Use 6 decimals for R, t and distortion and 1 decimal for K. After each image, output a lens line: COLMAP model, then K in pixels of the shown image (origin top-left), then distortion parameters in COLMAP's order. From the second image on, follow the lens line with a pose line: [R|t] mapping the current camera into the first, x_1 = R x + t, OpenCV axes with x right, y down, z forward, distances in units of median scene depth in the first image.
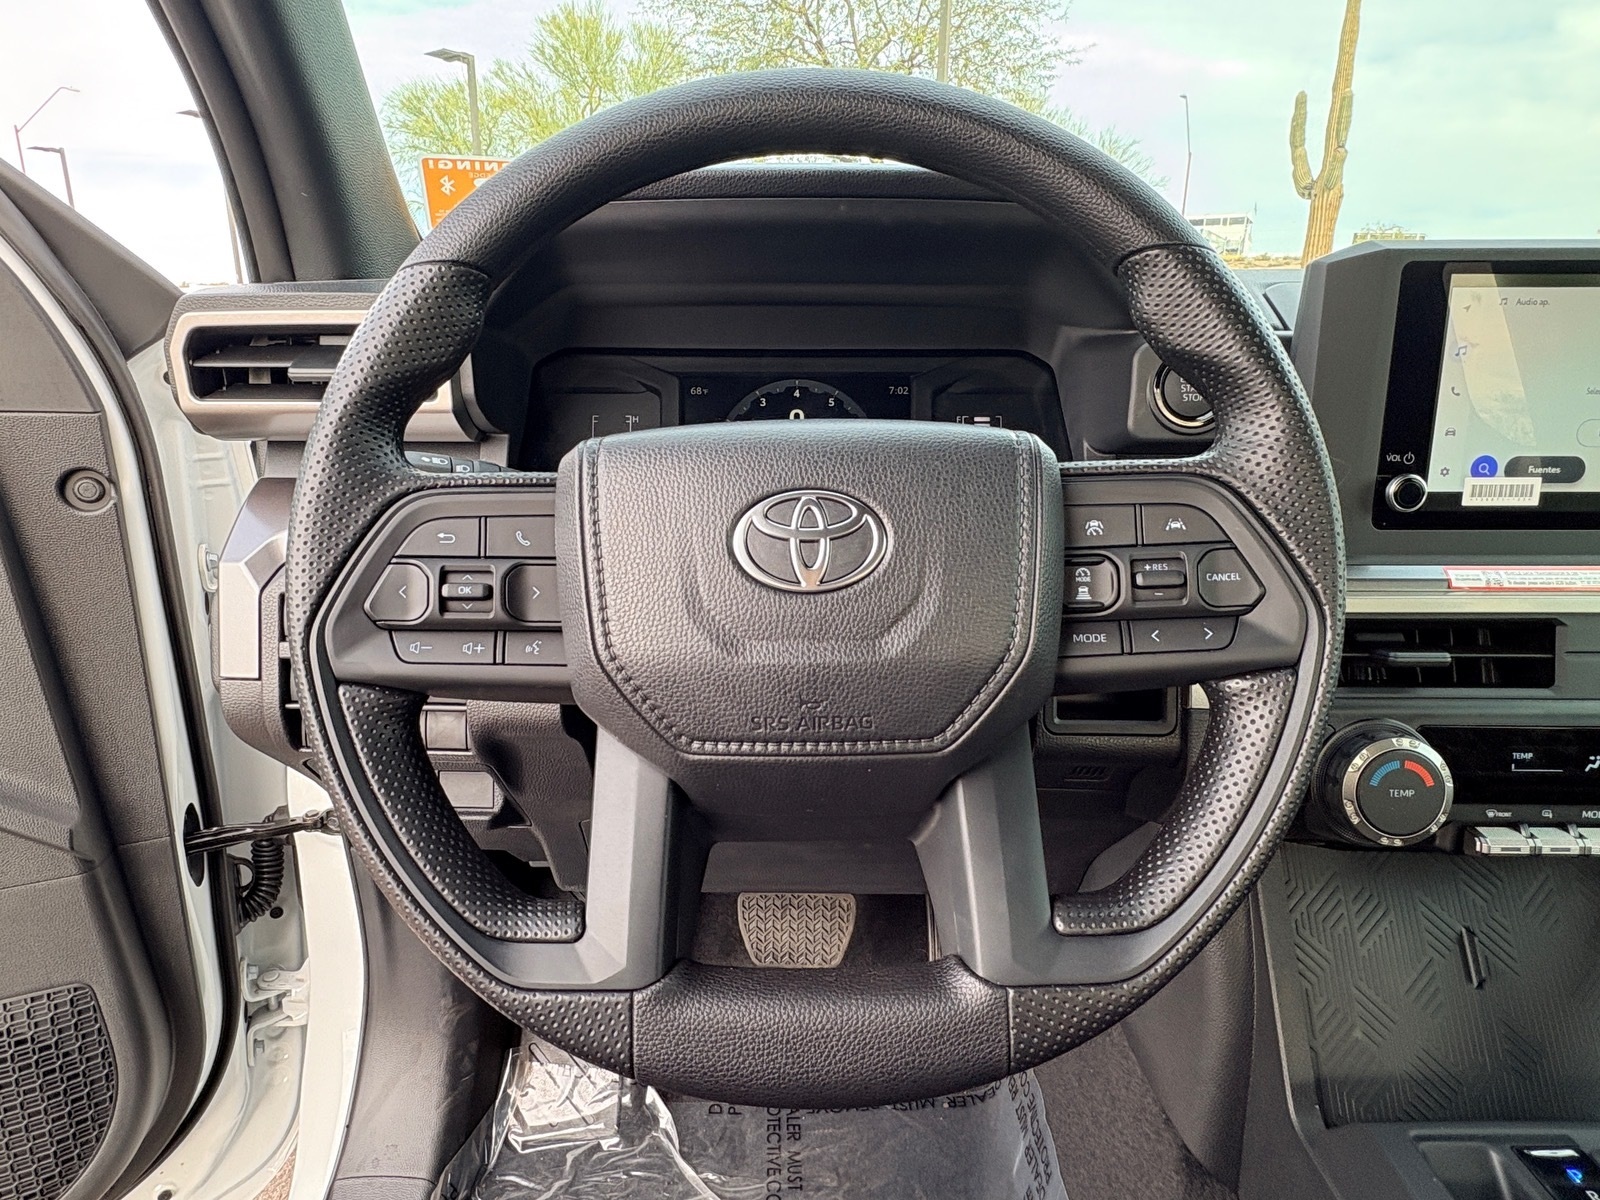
lens RADIAL K [[958.7, 0, 777.1], [0, 958.7, 601.6], [0, 0, 1]] dist [0.010450, 0.002644]
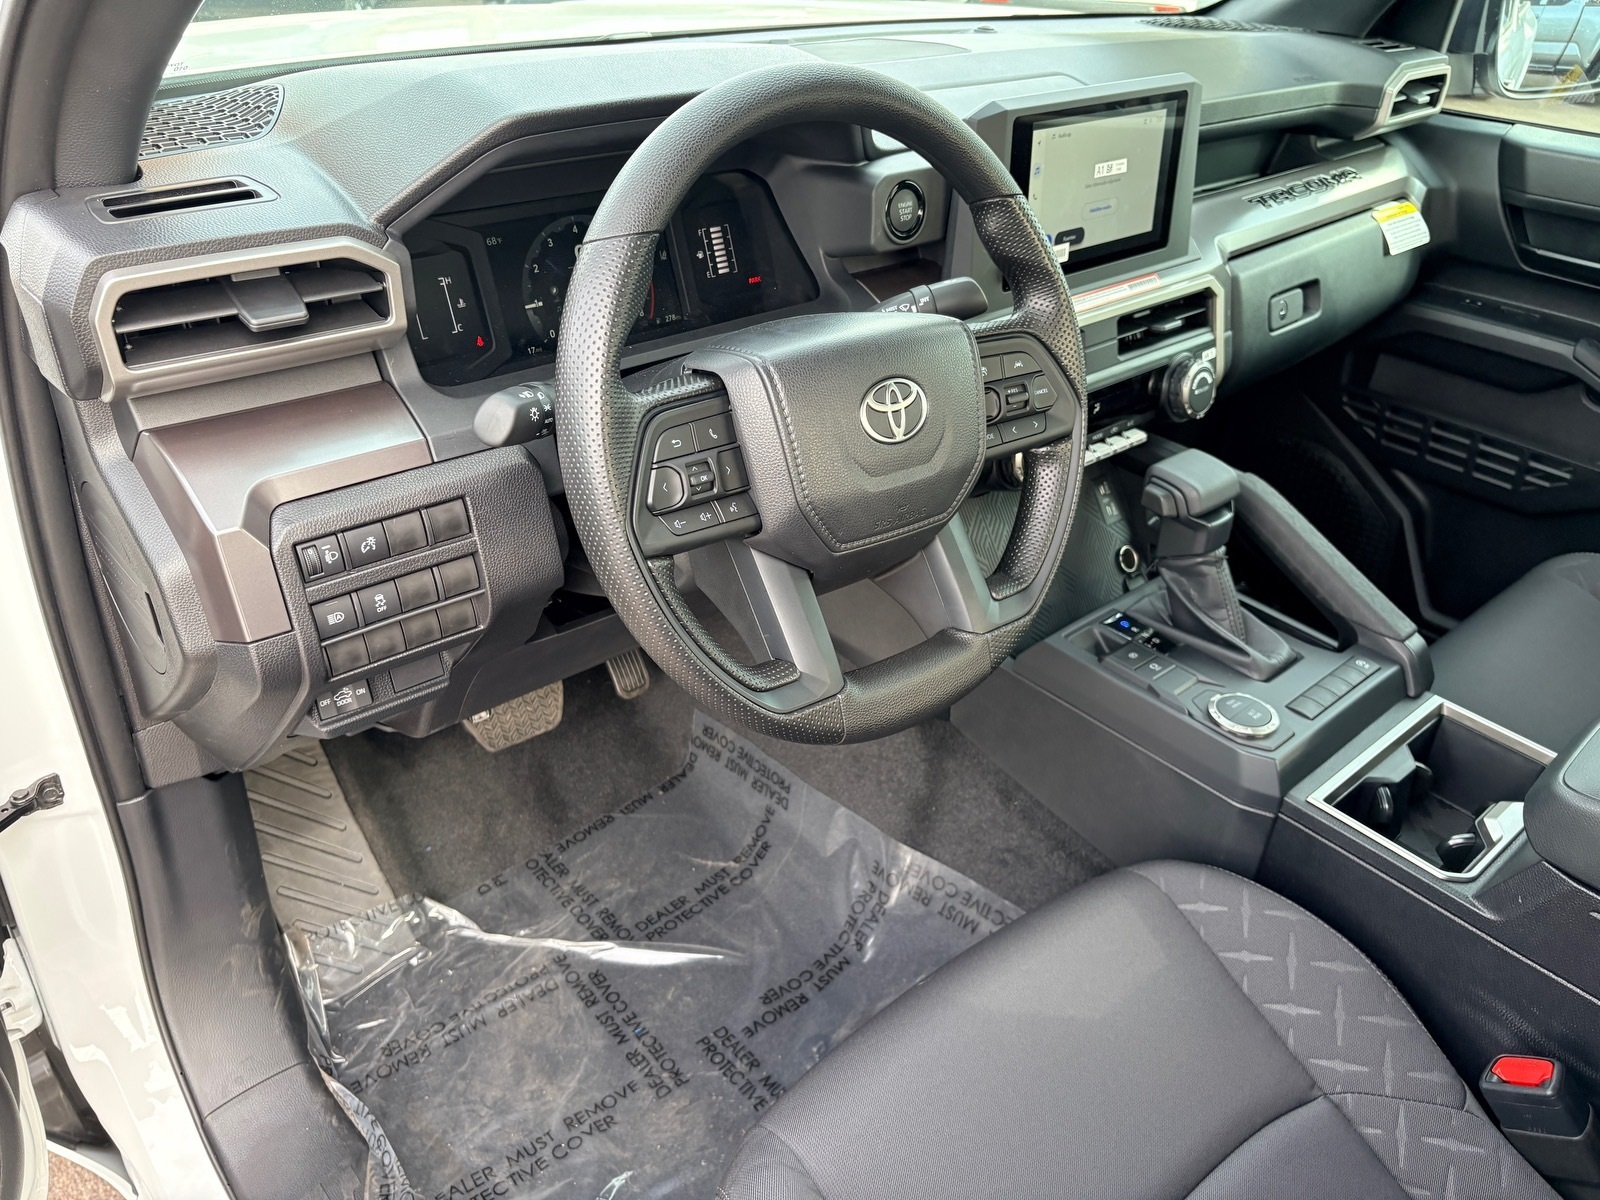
lens RADIAL K [[1219.1, 0, 797.3], [0, 1219.1, 609.9], [0, 0, 1]] dist [0.047575, -0.051738]
pose [[0.740398, -0.334009, 0.583308, -0.883804], [0.148785, 0.927712, 0.342365, -0.302344], [-0.655495, -0.166700, 0.736572, -0.303072]]
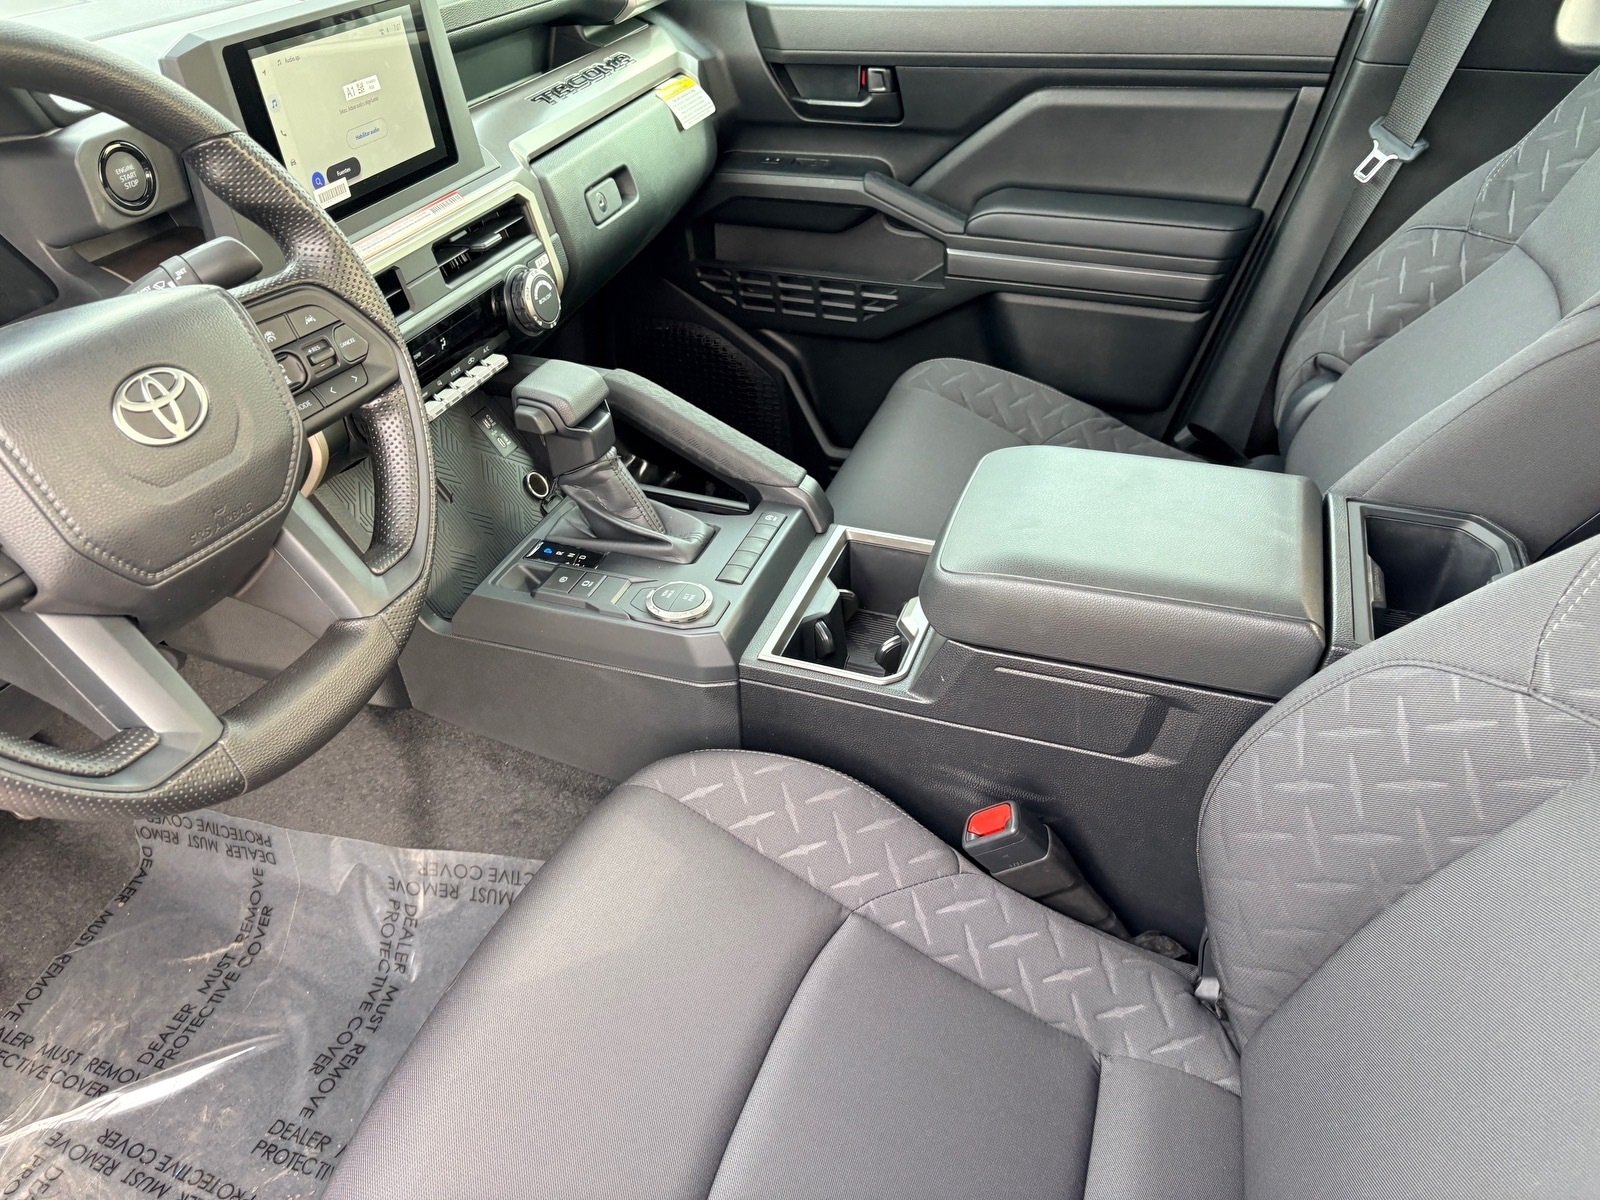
lens RADIAL K [[1219.1, 0, 802.3], [0, 1219.1, 606.4], [0, 0, 1]] dist [0.047575, -0.051738]
pose [[0.312428, -0.548400, 0.775659, -0.763330], [0.285054, 0.833026, 0.474143, -0.252103], [-0.906164, 0.072969, 0.416584, -0.358307]]
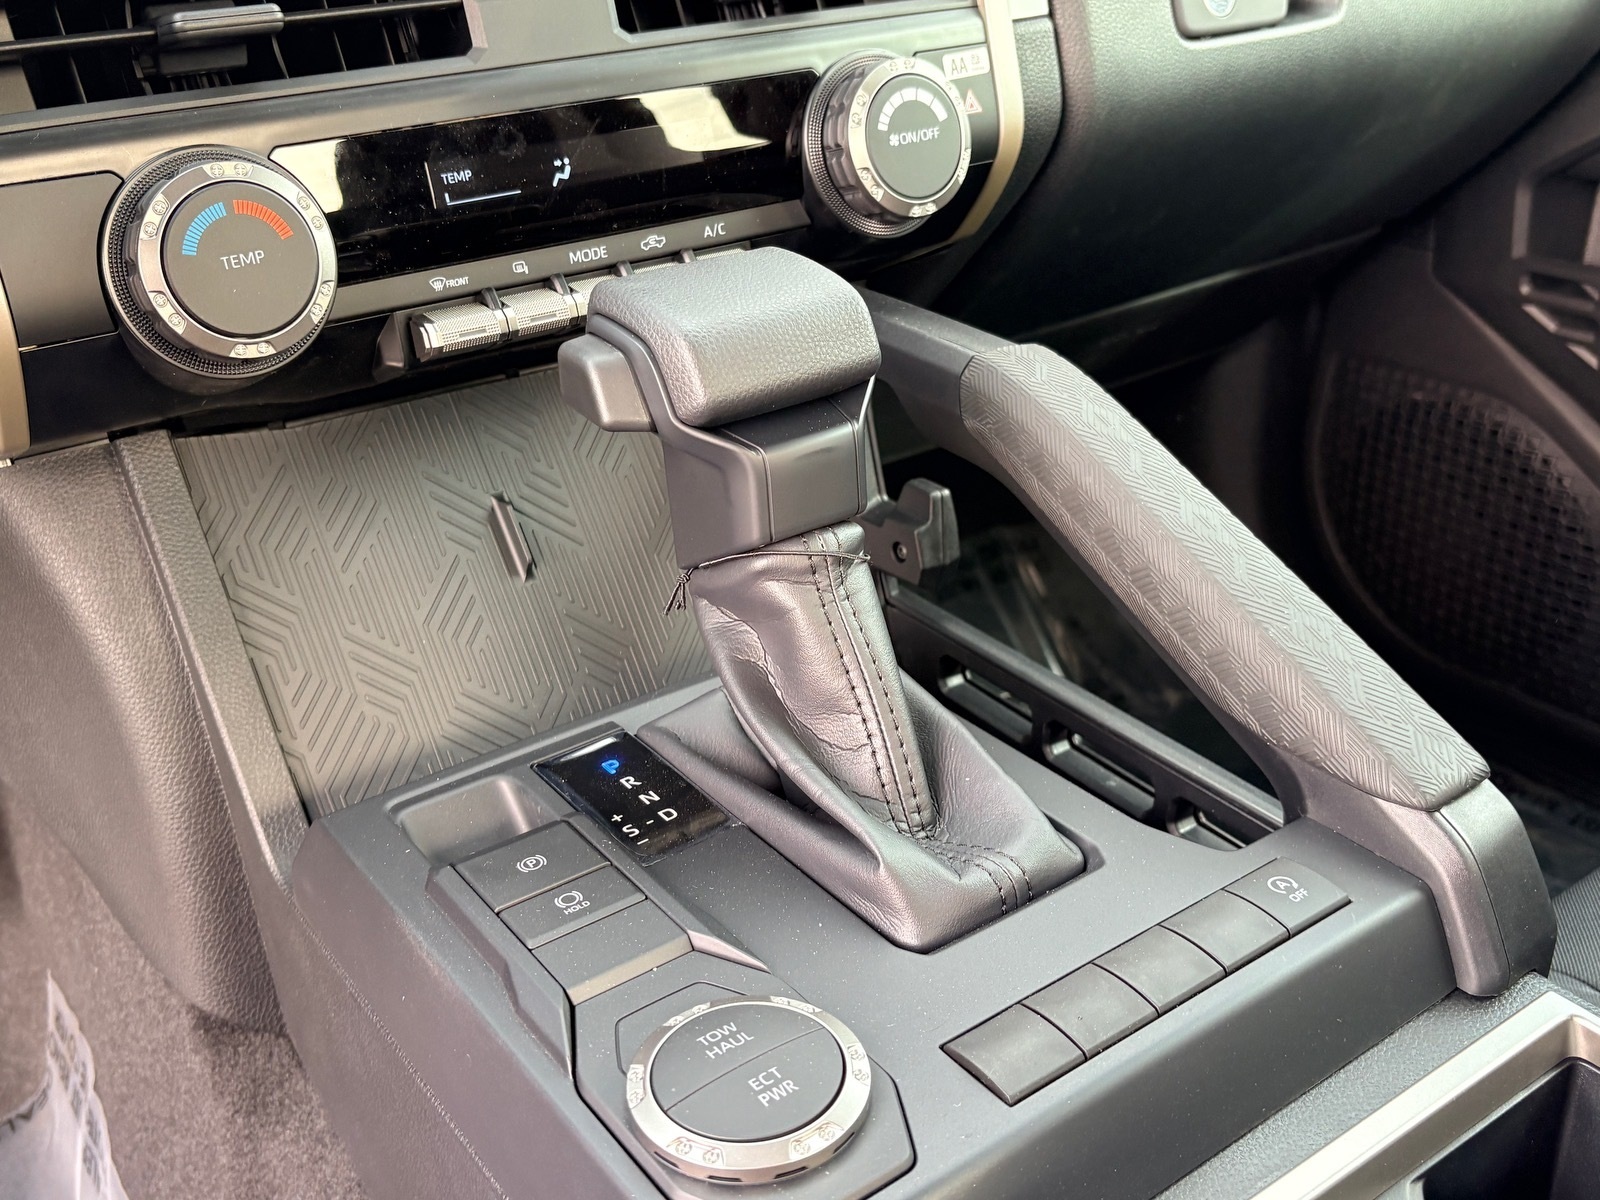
lens RADIAL K [[1584.4, 0, 805.8], [0, 1584.4, 621.9], [0, 0, 1]] dist [0.024759, 0.000000]
pose [[0.805629, -0.300520, 0.510539, 0.335093], [0.207966, 0.950403, 0.231269, 0.225823], [-0.554718, -0.080142, 0.828170, 0.029771]]
